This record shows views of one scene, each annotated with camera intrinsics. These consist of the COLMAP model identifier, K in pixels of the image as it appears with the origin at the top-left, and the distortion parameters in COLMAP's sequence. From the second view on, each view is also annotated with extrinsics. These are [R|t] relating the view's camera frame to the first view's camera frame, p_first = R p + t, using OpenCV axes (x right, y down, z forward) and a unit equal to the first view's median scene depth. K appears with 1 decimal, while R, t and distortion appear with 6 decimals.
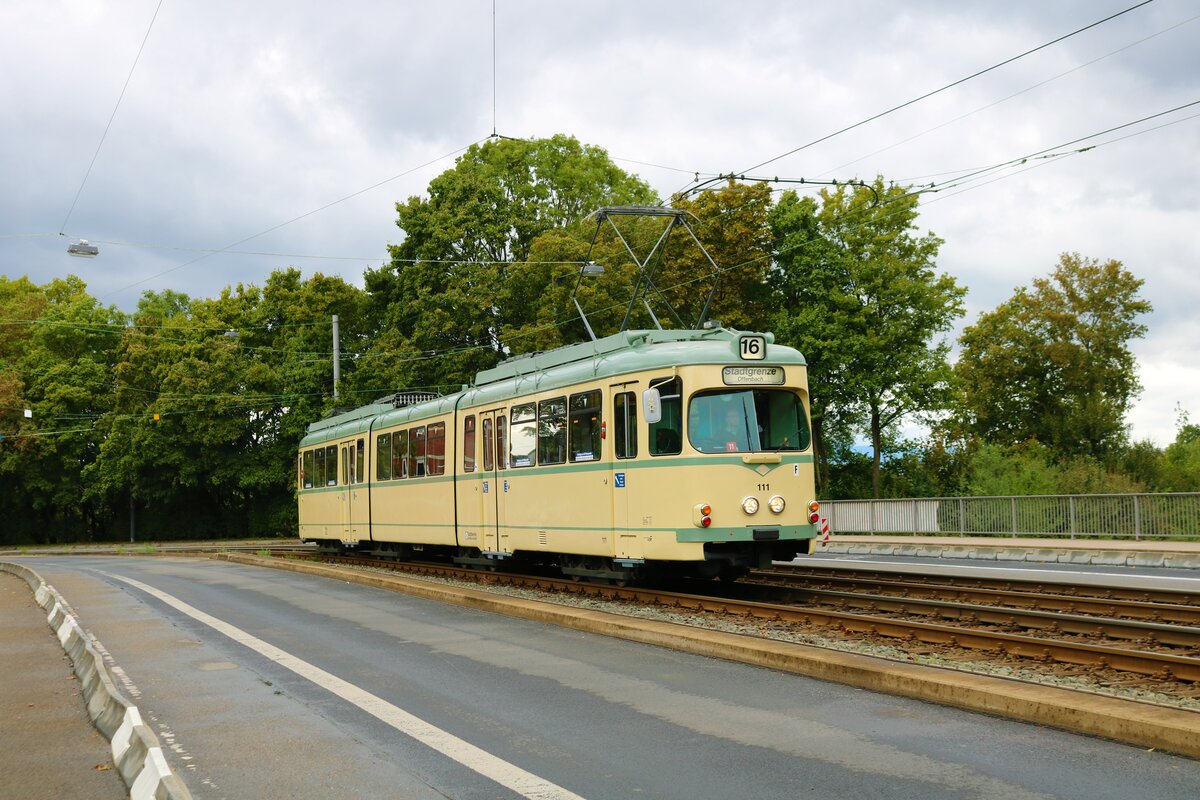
lens RADIAL K [[1670.4, 0, 582.5], [0, 1670.4, 402.1], [0, 0, 1]] dist [0.001833, 0.001965]
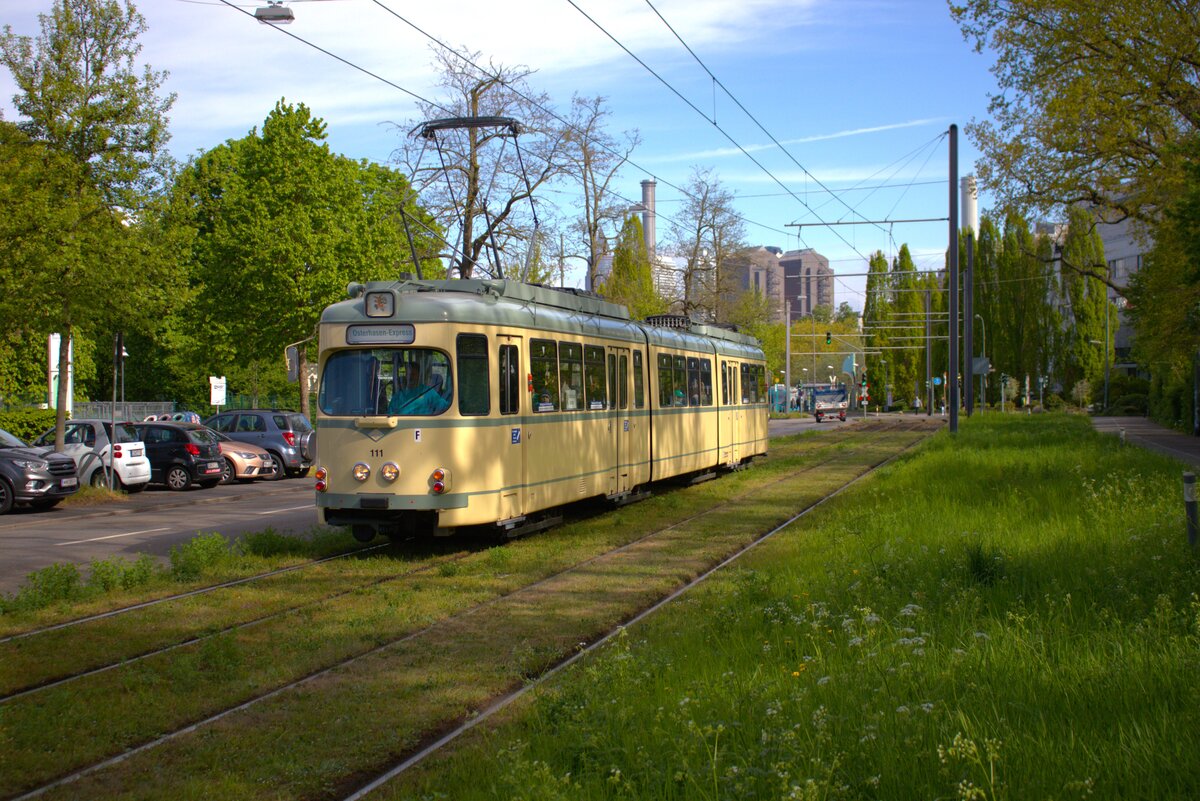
lens RADIAL K [[1670.4, 0, 582.5], [0, 1670.4, 402.6], [0, 0, 1]] dist [0.001833, 0.001965]
pose [[0.829869, 0.028084, -0.557252, 0.666126], [0.011689, 0.997638, 0.067686, -0.036636], [0.557837, -0.062684, 0.827580, 0.259511]]
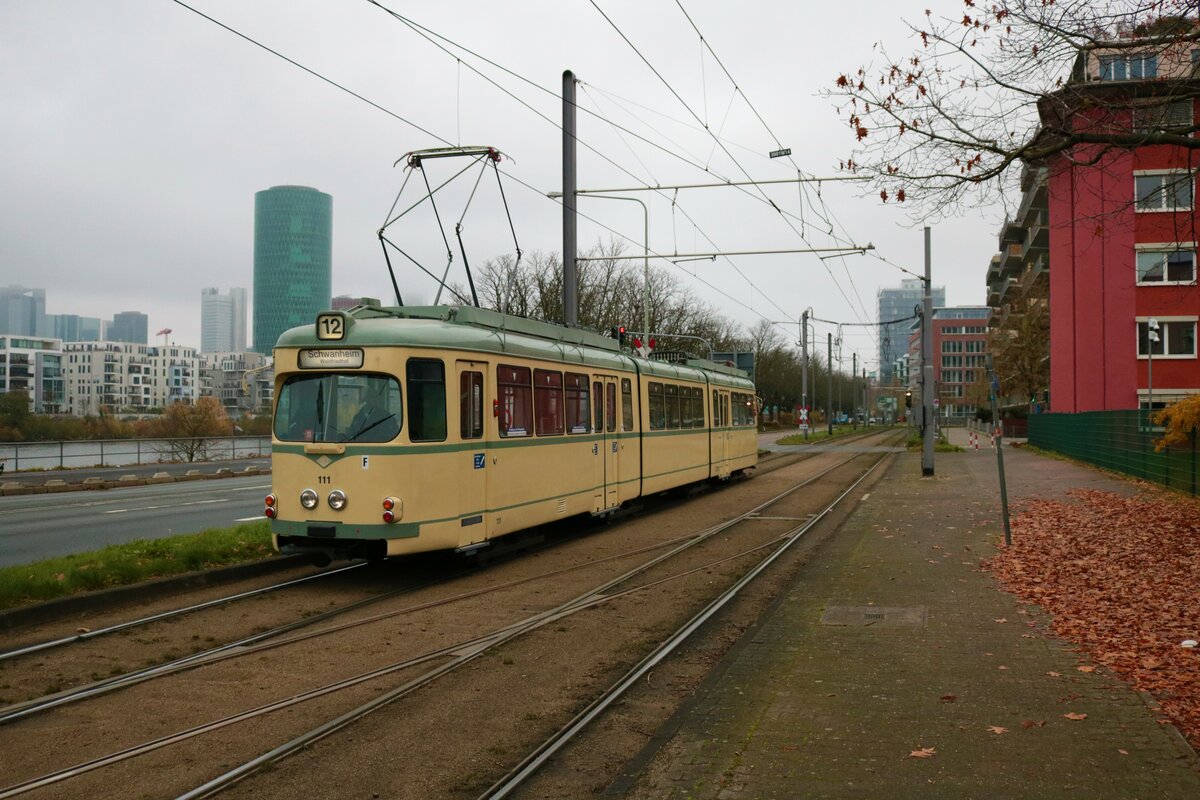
lens RADIAL K [[1171.6, 0, 600.0], [0, 1171.6, 400.0], [0, 0, 1]] dist [-0.101266, 0.003946]
pose [[0.809832, 0.018676, -0.586365, 0.554338], [0.012249, 0.998737, 0.048726, -0.020681], [0.586534, -0.046642, 0.808580, 0.520717]]
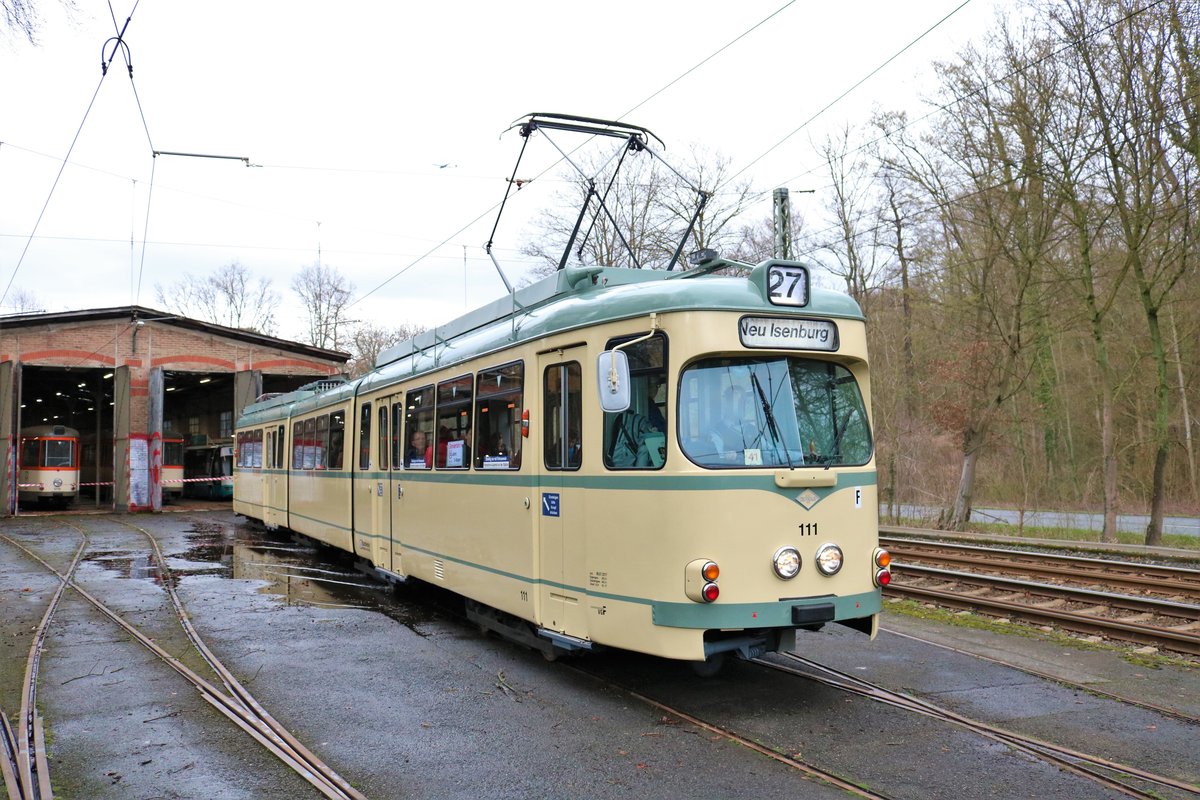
lens RADIAL K [[1034.0, 0, 600.0], [0, 1034.0, 400.0], [0, 0, 1]] dist [-0.089584, -0.002112]
pose [[0.996201, 0.018894, 0.085010, 0.006915], [-0.018473, 0.999813, -0.005740, 0.009461], [-0.085103, 0.004148, 0.996364, 0.600079]]
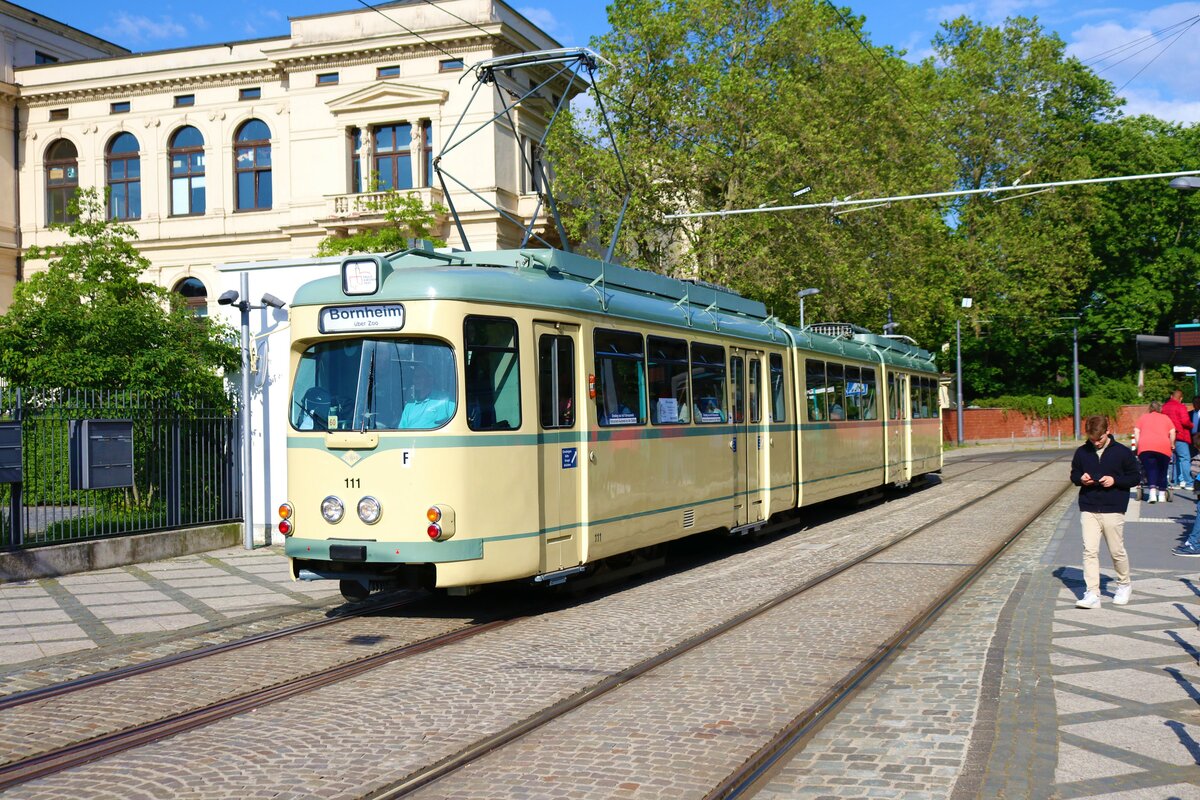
lens RADIAL K [[1354.6, 0, 600.0], [0, 1354.6, 400.0], [0, 0, 1]] dist [0.007429, 0.003074]
pose [[0.735853, 0.012174, -0.677032, 0.506028], [0.027202, 0.998500, 0.047519, -0.005741], [0.676595, -0.053383, 0.734418, 0.606364]]
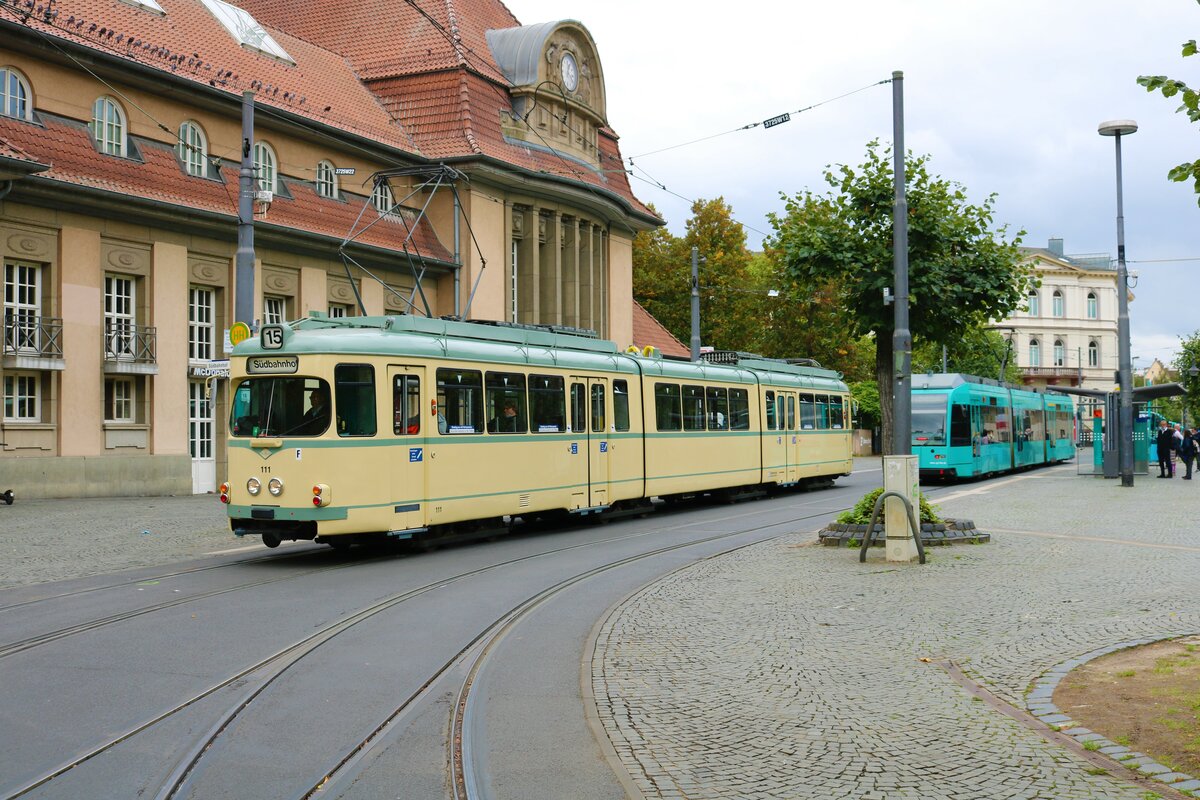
lens RADIAL K [[1393.3, 0, 600.0], [0, 1393.3, 400.0], [0, 0, 1]] dist [-0.081389, -0.001253]
pose [[0.718341, 0.007645, -0.695649, 0.802656], [0.028149, 0.998801, 0.040043, -0.021199], [0.695121, -0.048346, 0.717265, 0.468040]]
